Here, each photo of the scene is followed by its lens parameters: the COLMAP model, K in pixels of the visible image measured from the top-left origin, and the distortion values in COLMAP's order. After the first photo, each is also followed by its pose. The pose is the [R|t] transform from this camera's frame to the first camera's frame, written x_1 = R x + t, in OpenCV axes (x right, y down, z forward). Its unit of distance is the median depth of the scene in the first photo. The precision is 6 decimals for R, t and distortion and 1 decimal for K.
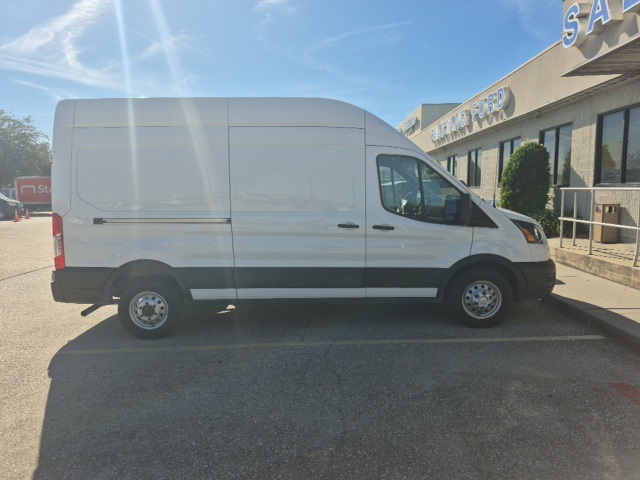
lens RADIAL K [[440.3, 0, 320.0], [0, 440.3, 240.0], [0, 0, 1]] dist [0.081088, -0.065049]
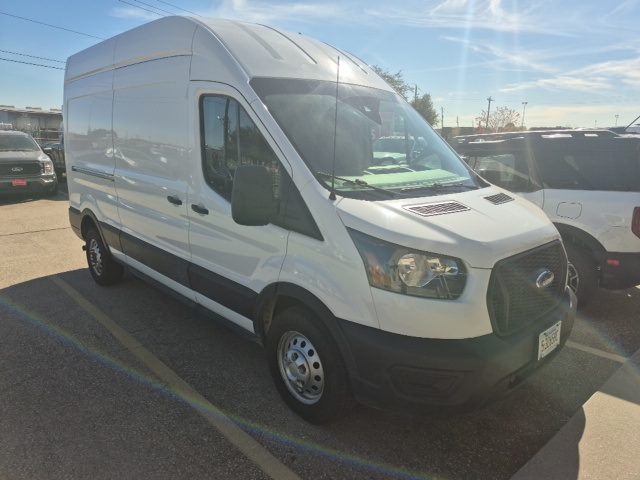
lens RADIAL K [[440.3, 0, 320.0], [0, 440.3, 240.0], [0, 0, 1]] dist [0.081088, -0.065049]
pose [[0.685049, 0.180862, -0.705689, 0.735133], [-0.101452, 0.982937, 0.153433, -0.101502], [0.721398, -0.033516, 0.691709, 0.658939]]
